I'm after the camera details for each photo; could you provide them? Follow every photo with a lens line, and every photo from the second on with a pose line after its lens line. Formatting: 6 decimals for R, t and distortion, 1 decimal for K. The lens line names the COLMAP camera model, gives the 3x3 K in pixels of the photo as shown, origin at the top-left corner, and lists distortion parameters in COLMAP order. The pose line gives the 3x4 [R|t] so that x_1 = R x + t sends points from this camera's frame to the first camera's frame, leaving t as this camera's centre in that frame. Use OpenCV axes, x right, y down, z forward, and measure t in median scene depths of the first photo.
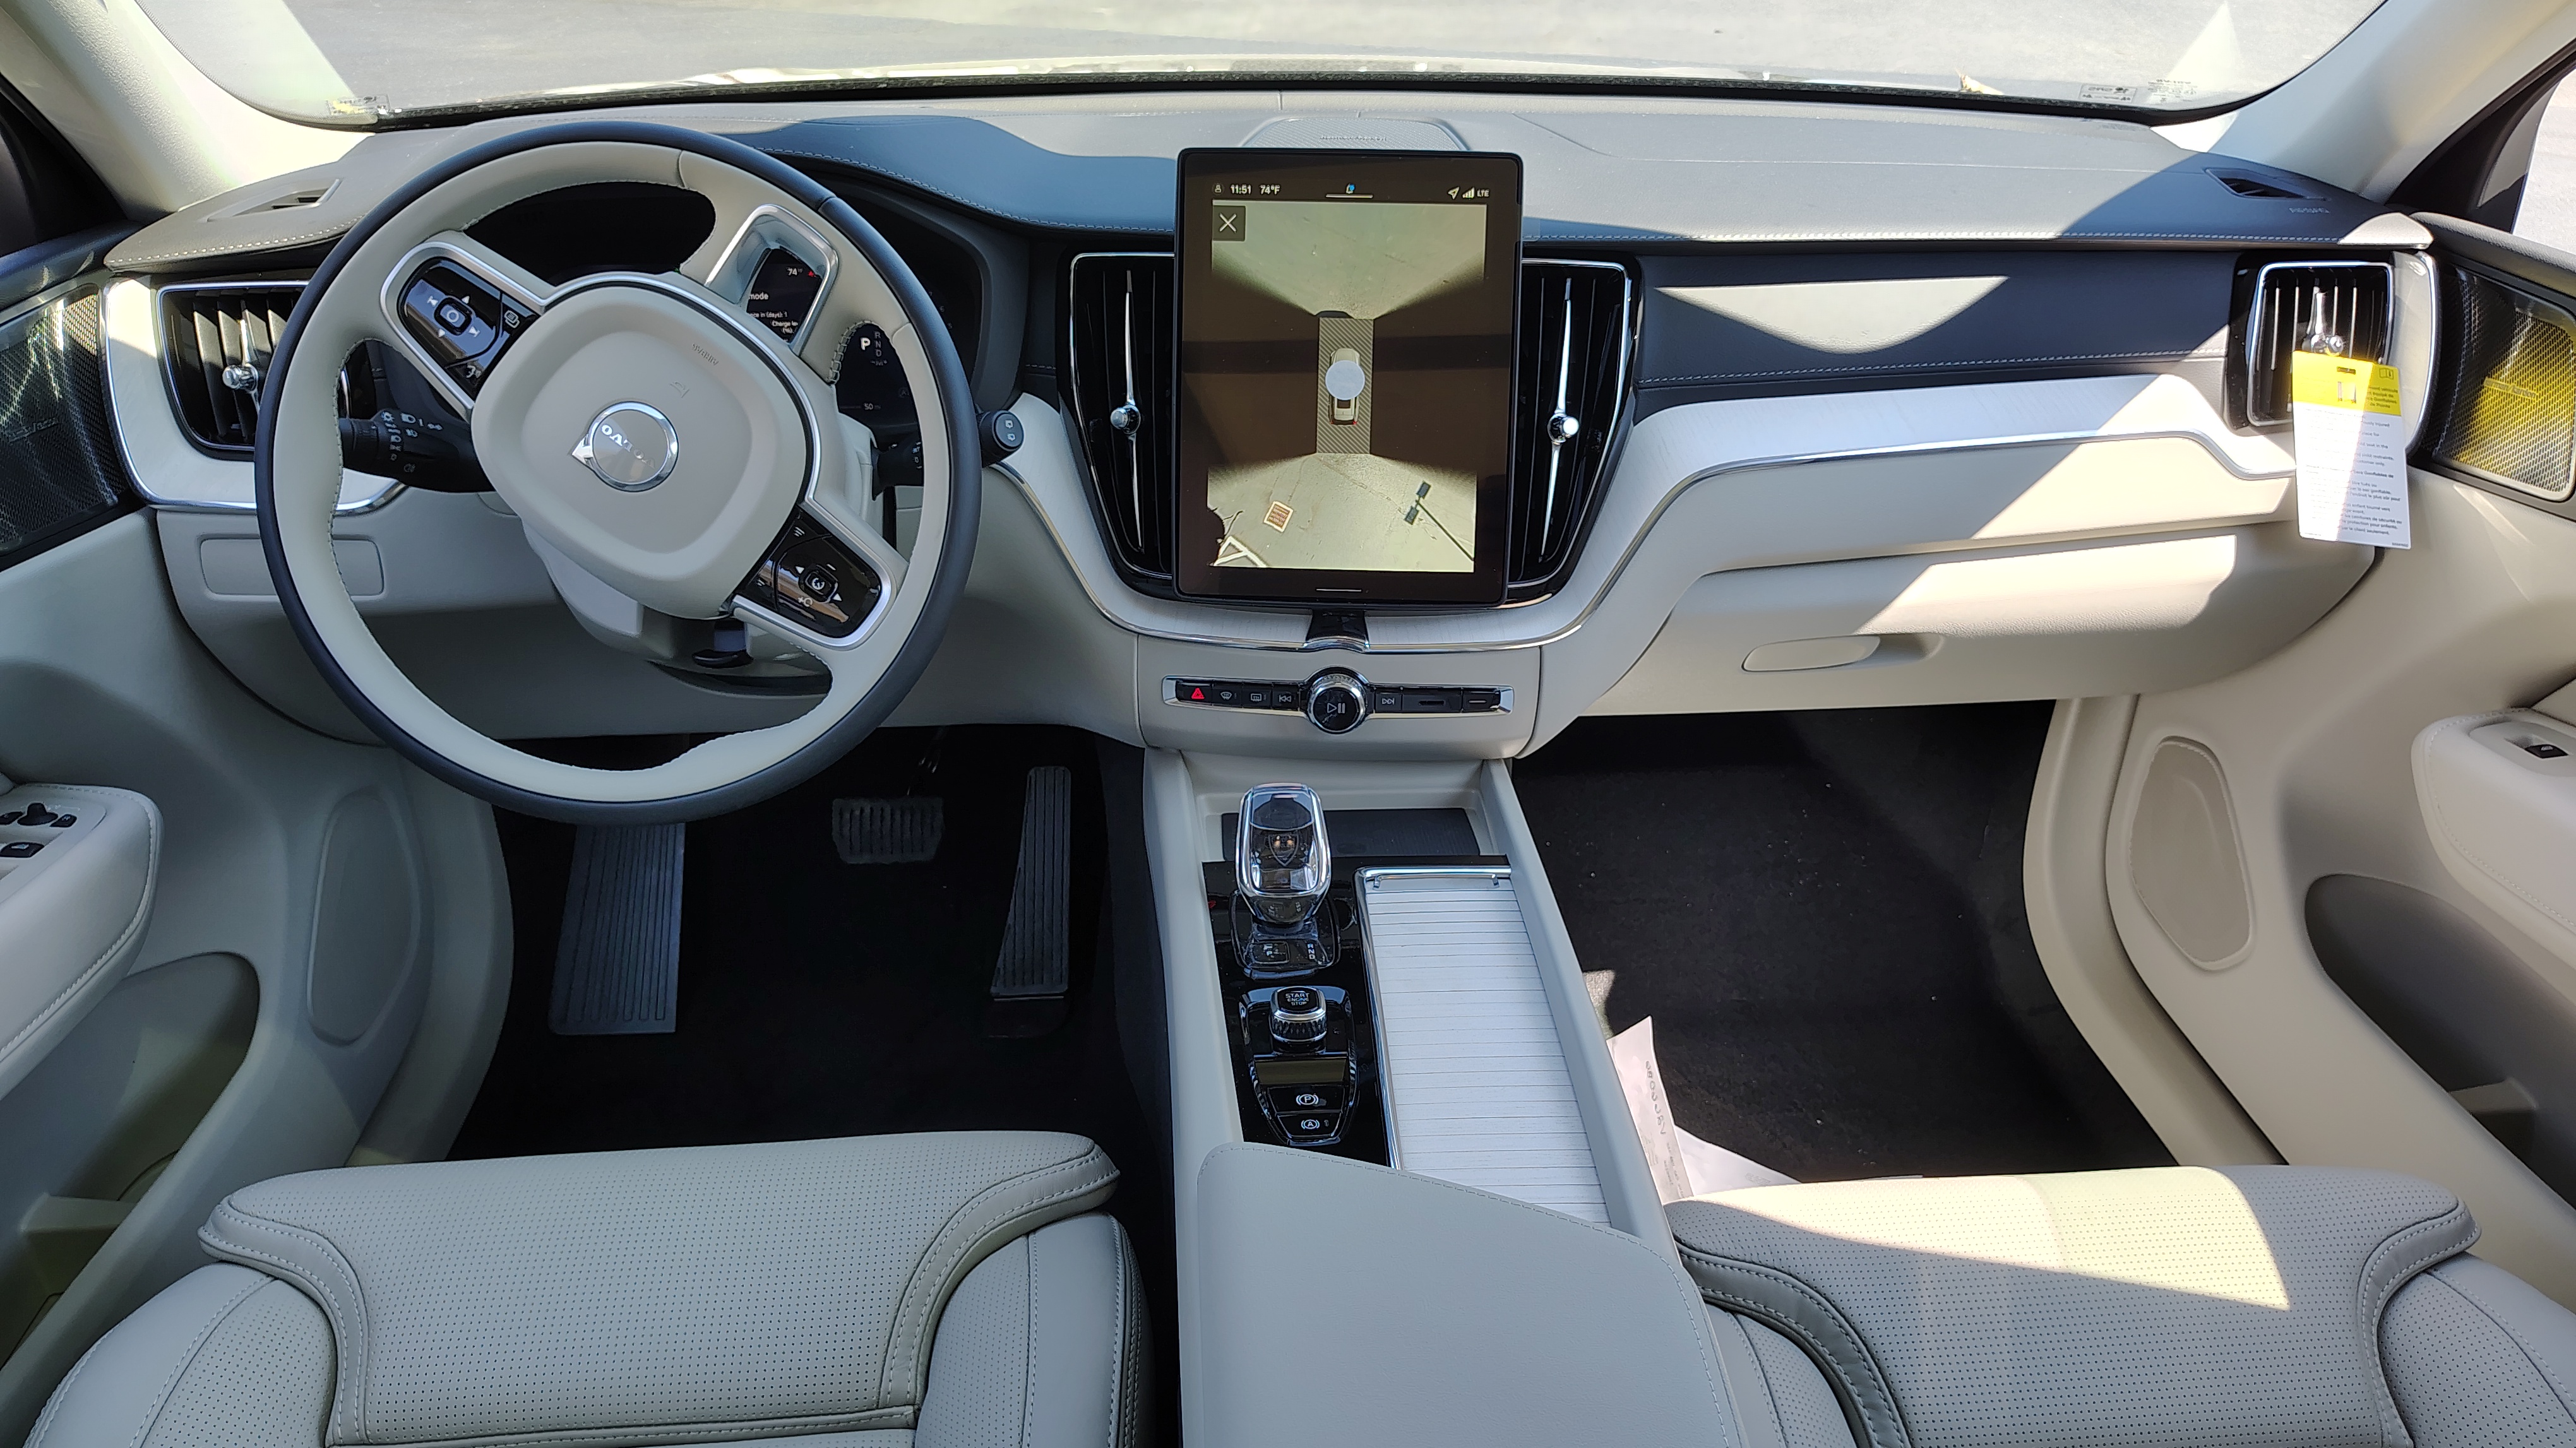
lens RADIAL K [[1822.7, 0, 1340.6], [0, 1822.7, 732.4], [0, 0, 1]] dist [-0.003260, -0.001777]
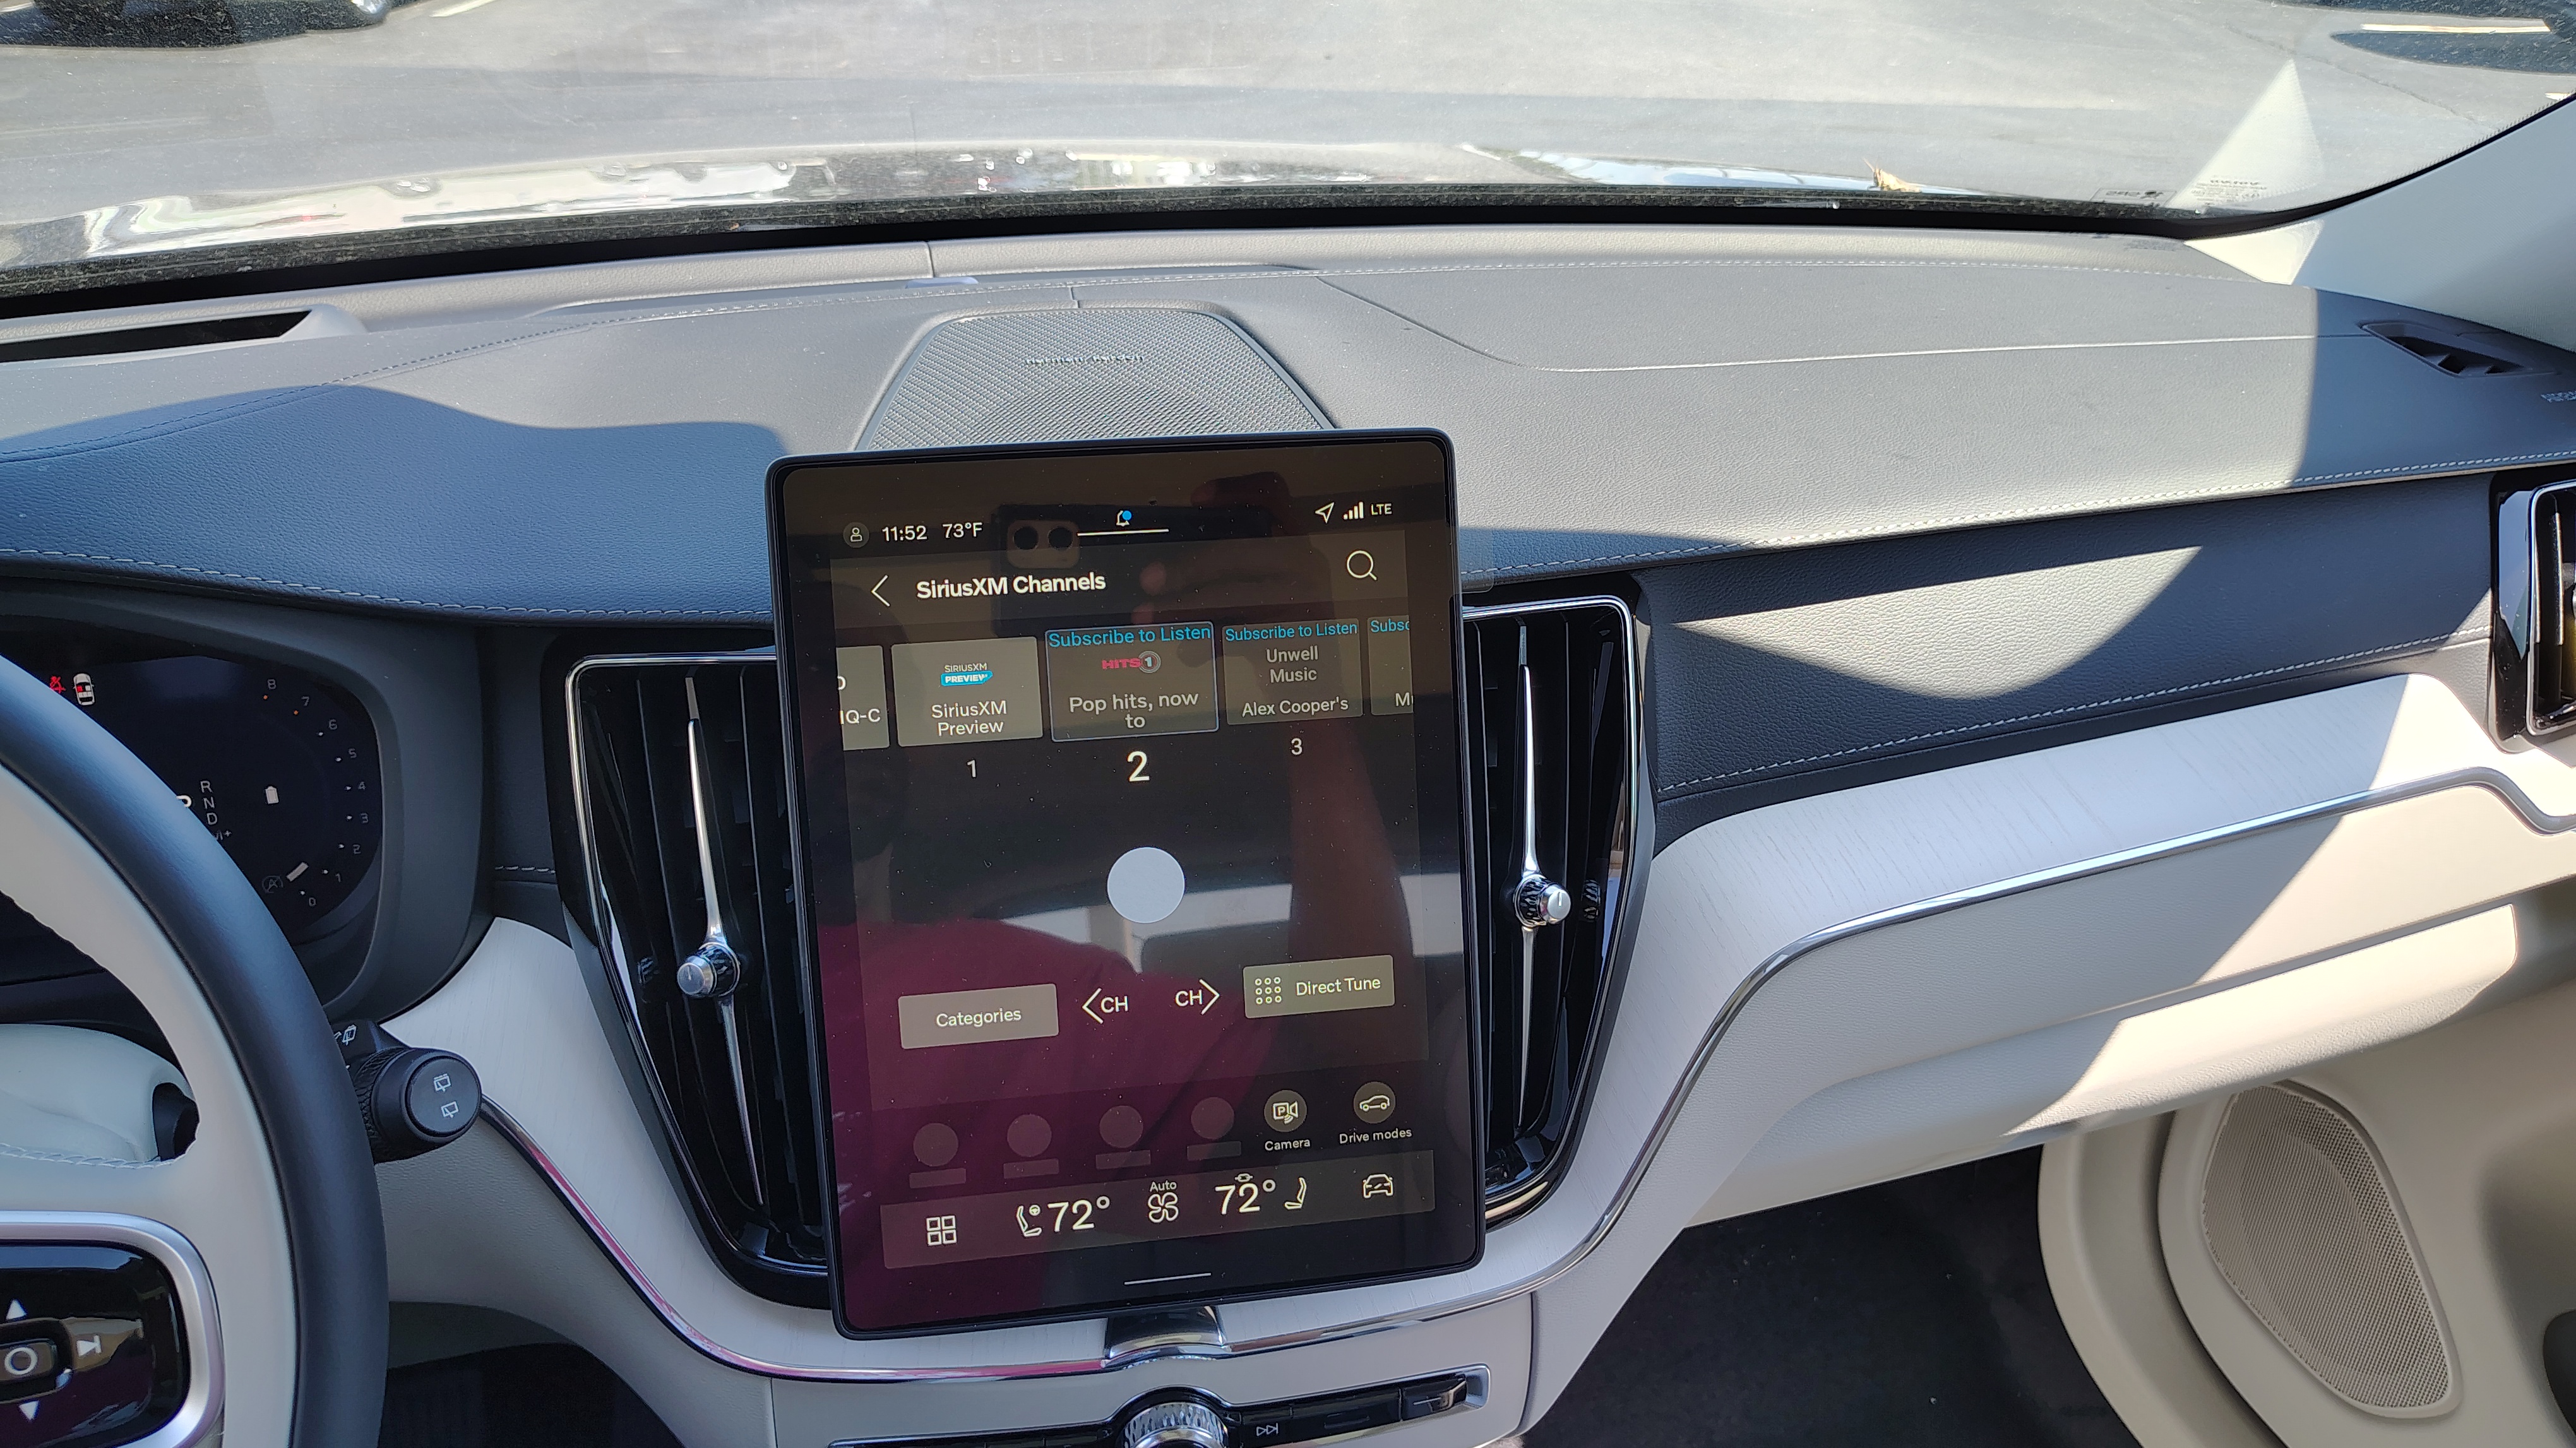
lens RADIAL K [[1822.7, 0, 1340.6], [0, 1822.7, 732.4], [0, 0, 1]] dist [-0.003260, -0.001777]
pose [[0.978451, -0.093687, 0.184000, -0.033215], [0.095613, 0.995417, -0.001605, -0.223509], [-0.183007, 0.019163, 0.982925, 0.472860]]
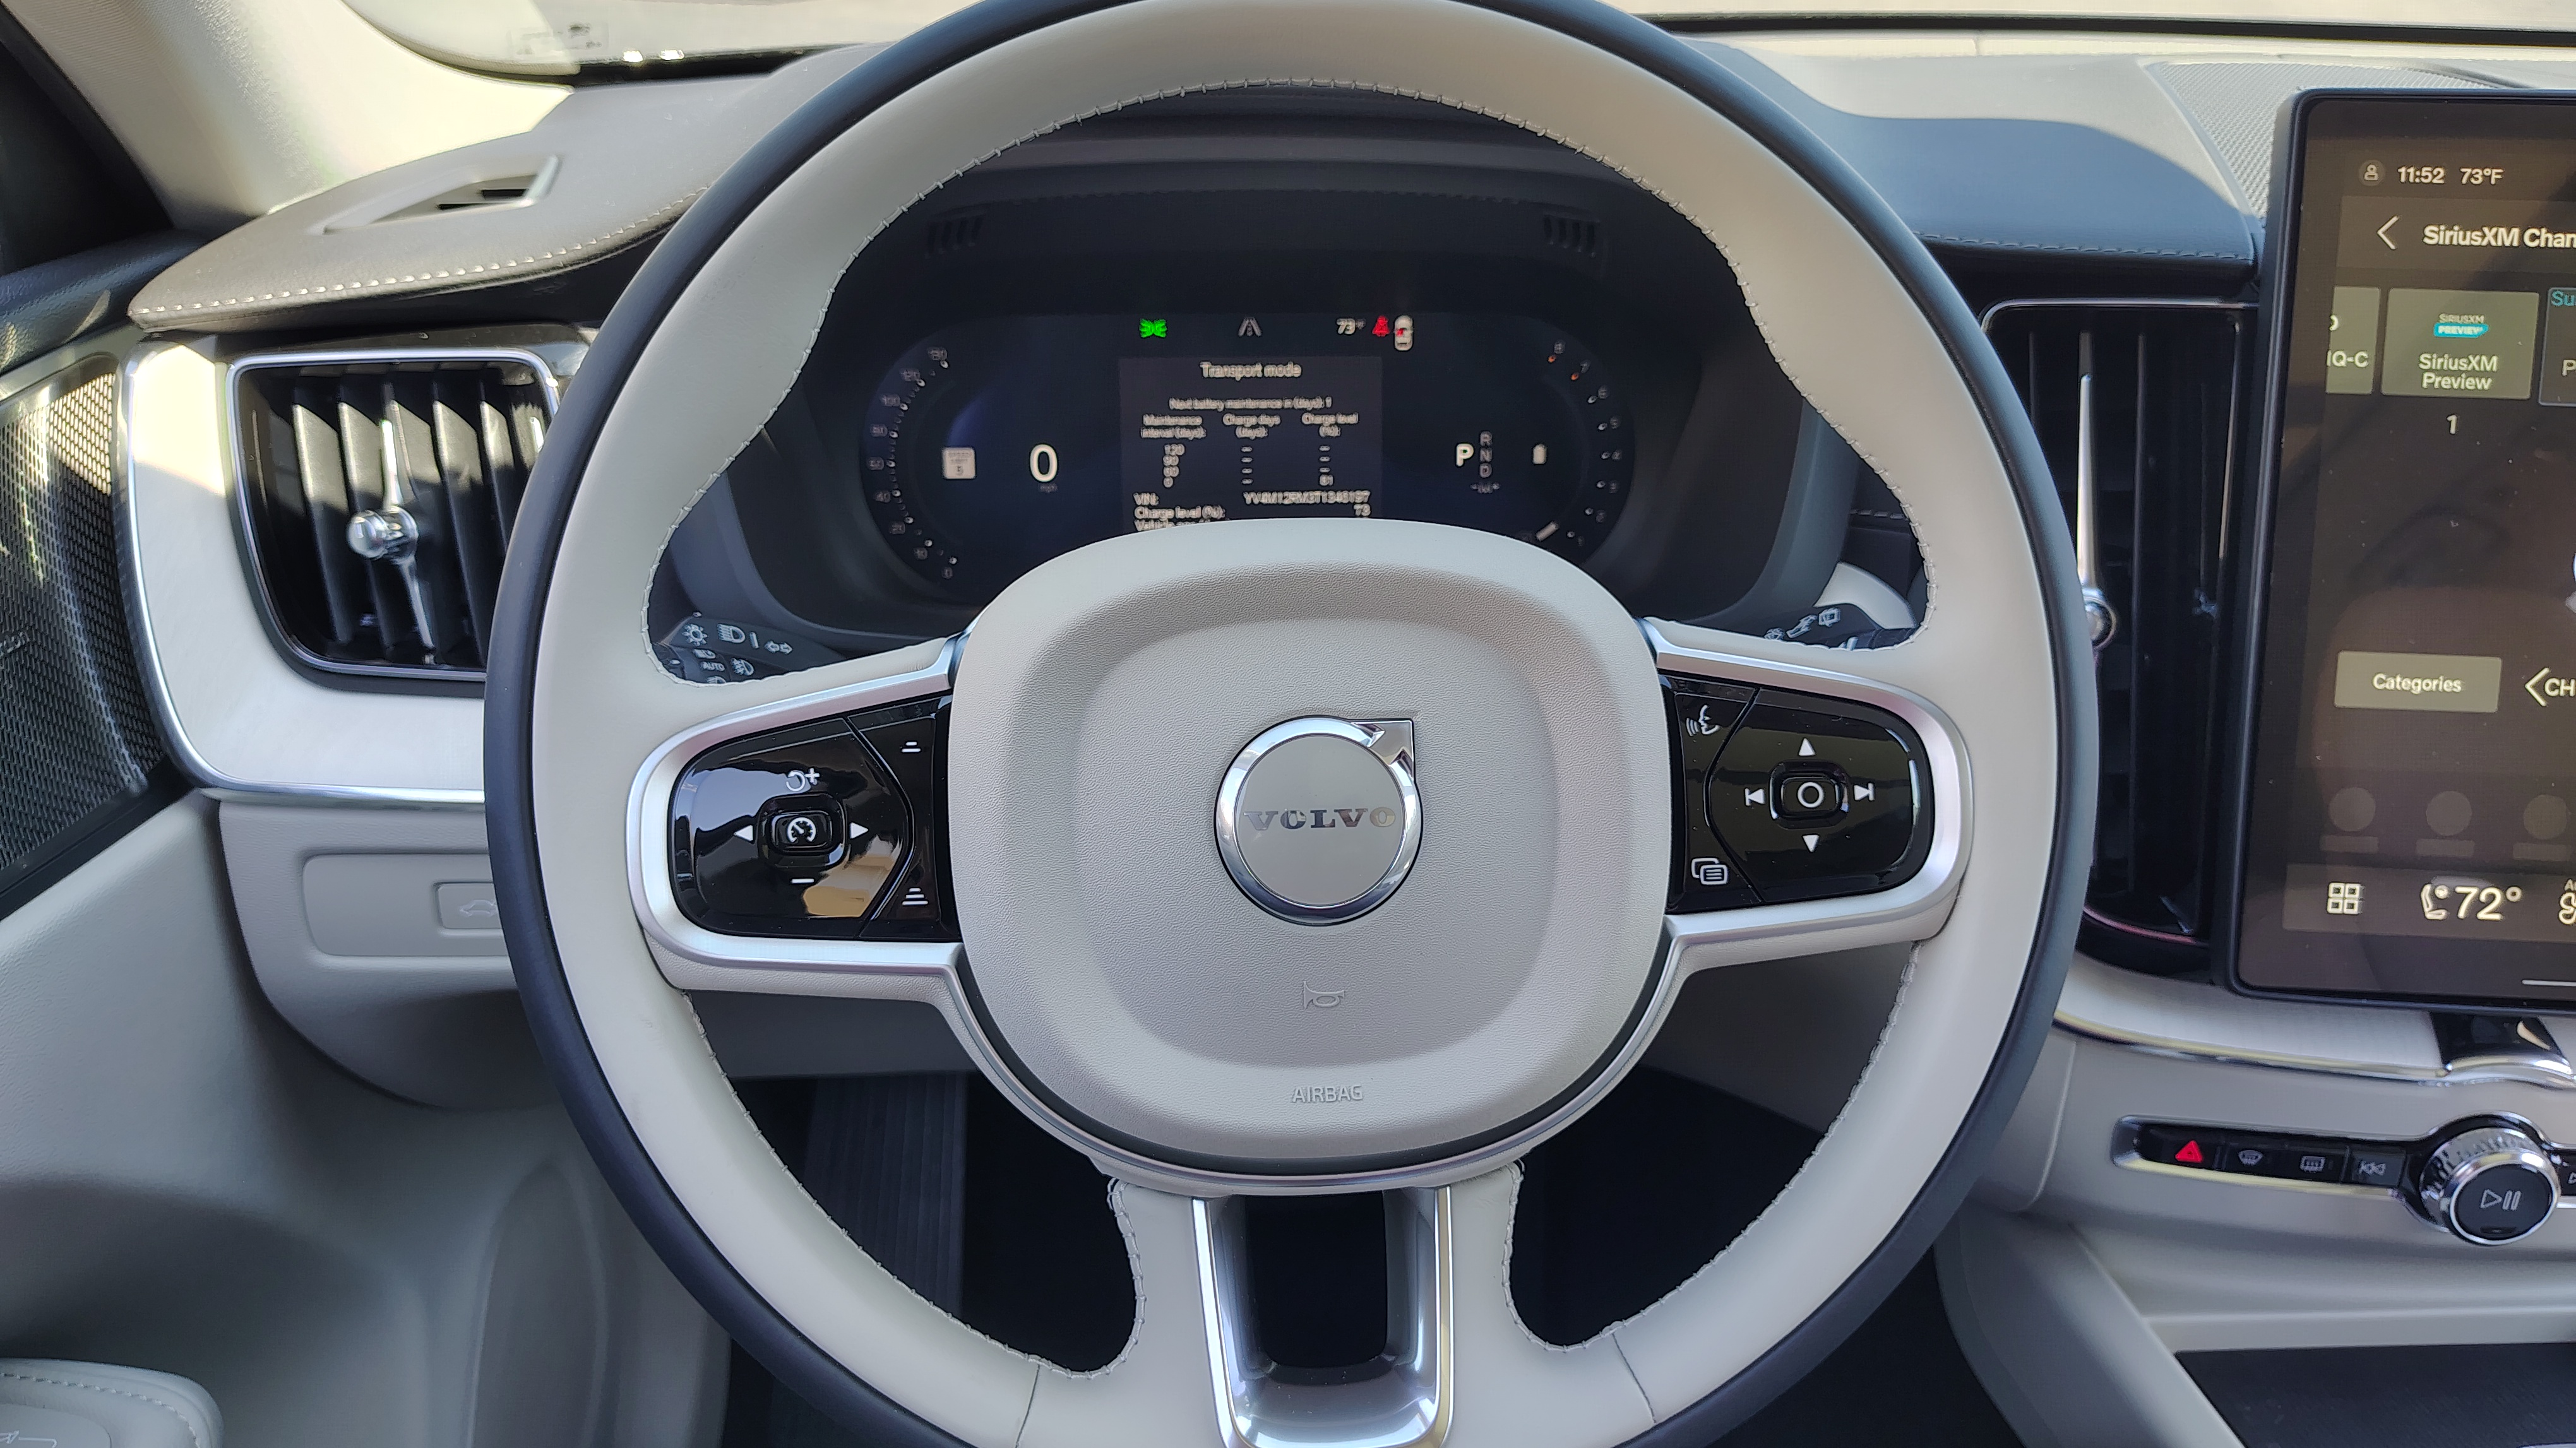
lens RADIAL K [[1827.0, 0, 1288.0], [0, 1827.0, 724.0], [0, 0, 1]] dist [-0.010427, -0.006664]
pose [[0.999466, 0.010792, -0.030843, -0.328935], [-0.011248, 0.999829, -0.014652, -0.135504], [0.030680, 0.014991, 0.999417, 0.489381]]
